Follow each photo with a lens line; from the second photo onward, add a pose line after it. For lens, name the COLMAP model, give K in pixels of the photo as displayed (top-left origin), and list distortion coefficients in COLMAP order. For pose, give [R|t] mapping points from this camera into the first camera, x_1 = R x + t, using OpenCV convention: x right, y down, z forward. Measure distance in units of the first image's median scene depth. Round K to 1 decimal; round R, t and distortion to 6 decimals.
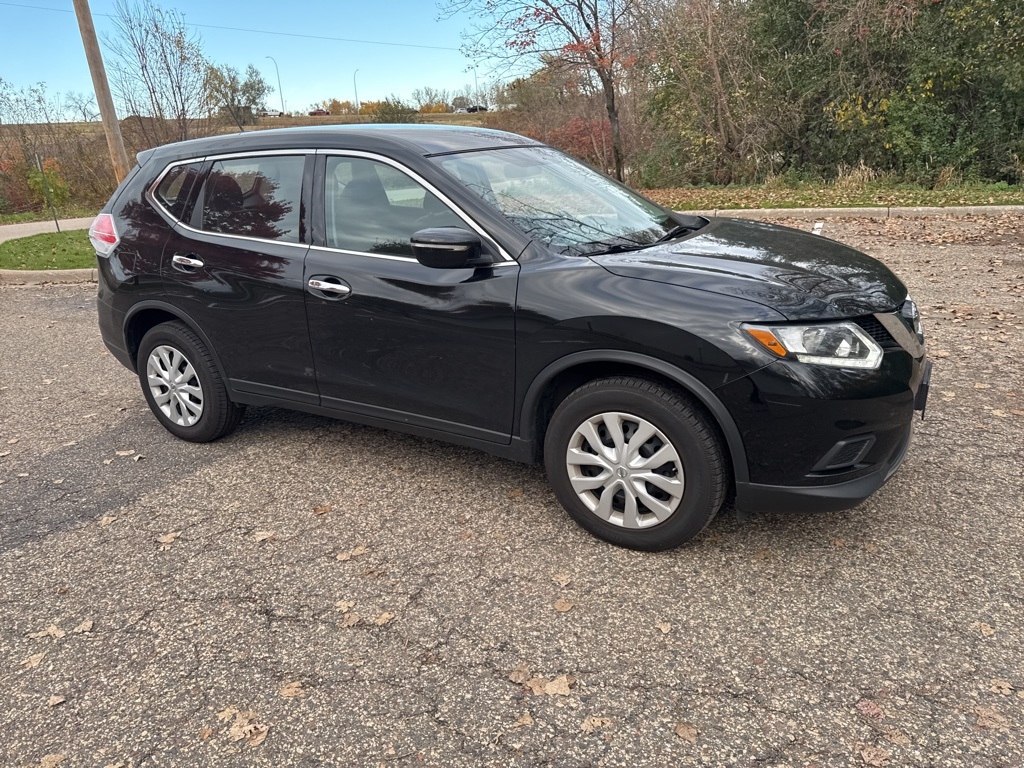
lens RADIAL K [[714.3, 0, 518.1], [0, 714.3, 393.7], [0, 0, 1]] dist [0.023601, -0.023335]
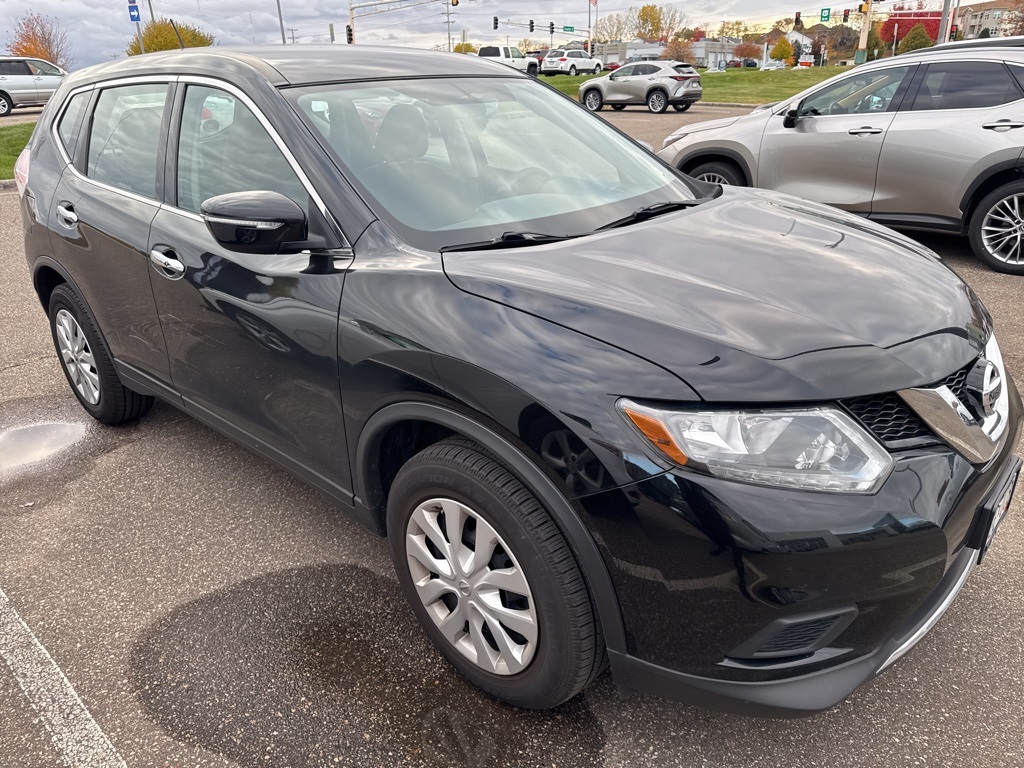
lens RADIAL K [[719.9, 0, 515.9], [0, 719.9, 389.3], [0, 0, 1]] dist [0.013214, -0.013511]
pose [[0.978108, 0.097330, -0.183934, 0.288028], [-0.083255, 0.993085, 0.082769, -0.125869], [0.190718, -0.065643, 0.979448, 0.359569]]
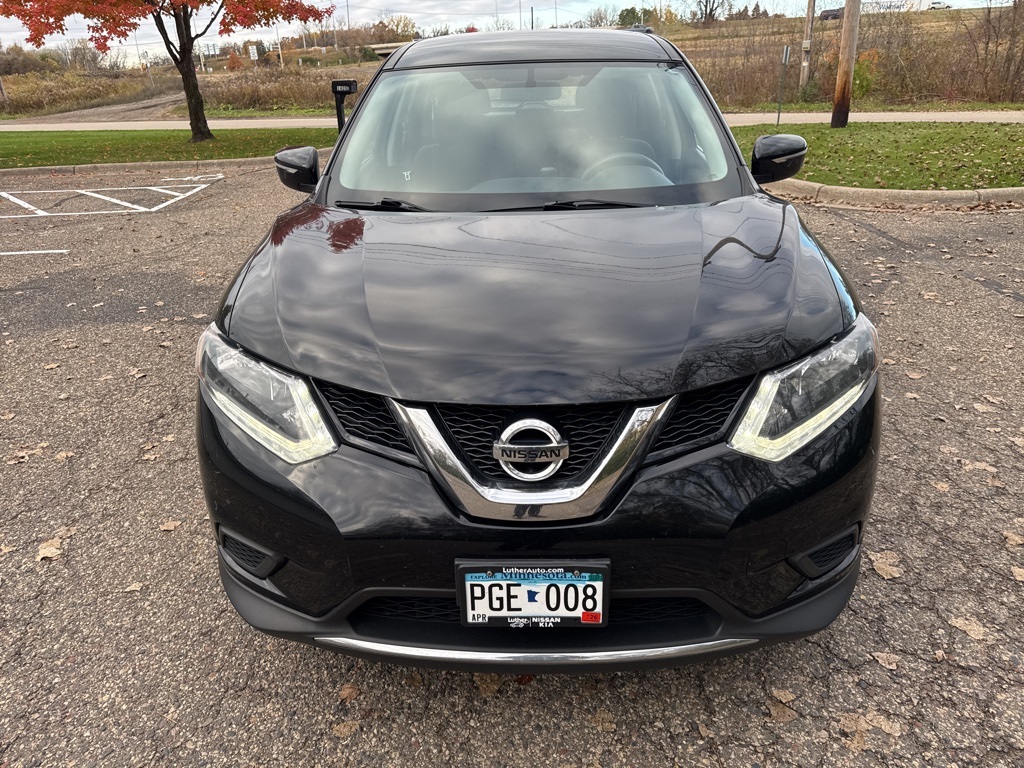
lens RADIAL K [[719.9, 0, 515.9], [0, 719.9, 389.3], [0, 0, 1]] dist [0.013214, -0.013511]
pose [[0.484466, 0.391174, -0.782480, 0.945032], [-0.290395, 0.915649, 0.277952, -0.290010], [0.825205, 0.092571, 0.557196, 0.723249]]
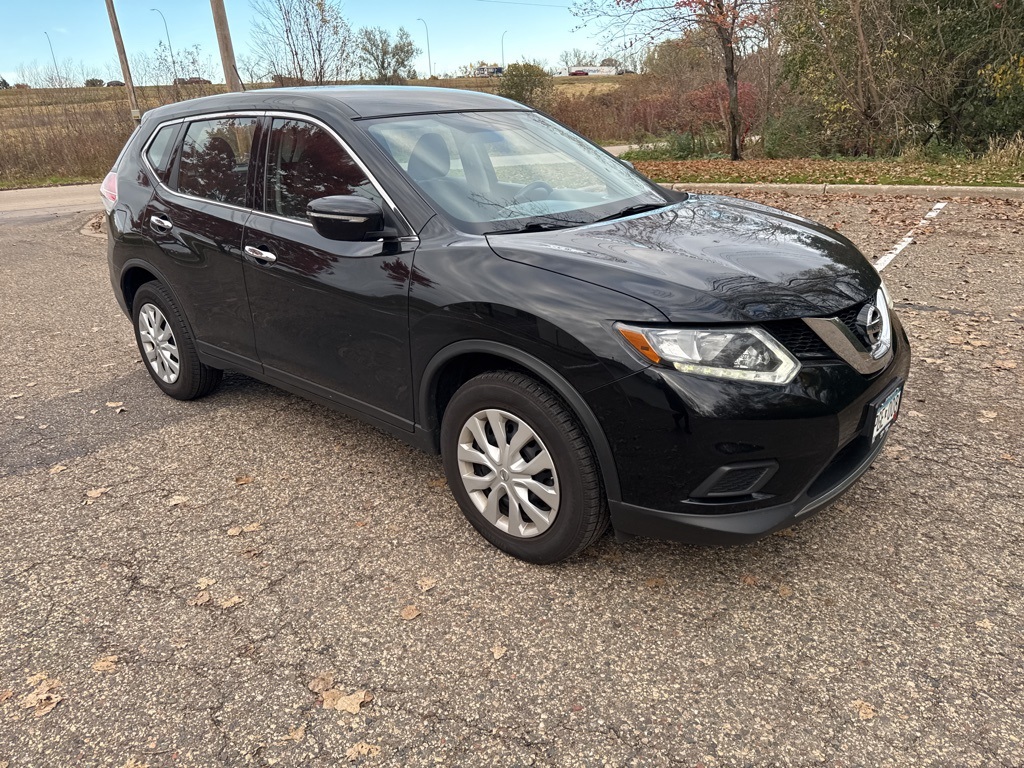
lens RADIAL K [[716.1, 0, 515.6], [0, 716.1, 395.4], [0, 0, 1]] dist [0.018070, -0.017744]
pose [[0.981772, 0.080040, -0.172385, 0.300172], [-0.072128, 0.996055, 0.051692, -0.038826], [0.175842, -0.038316, 0.983672, 0.104842]]
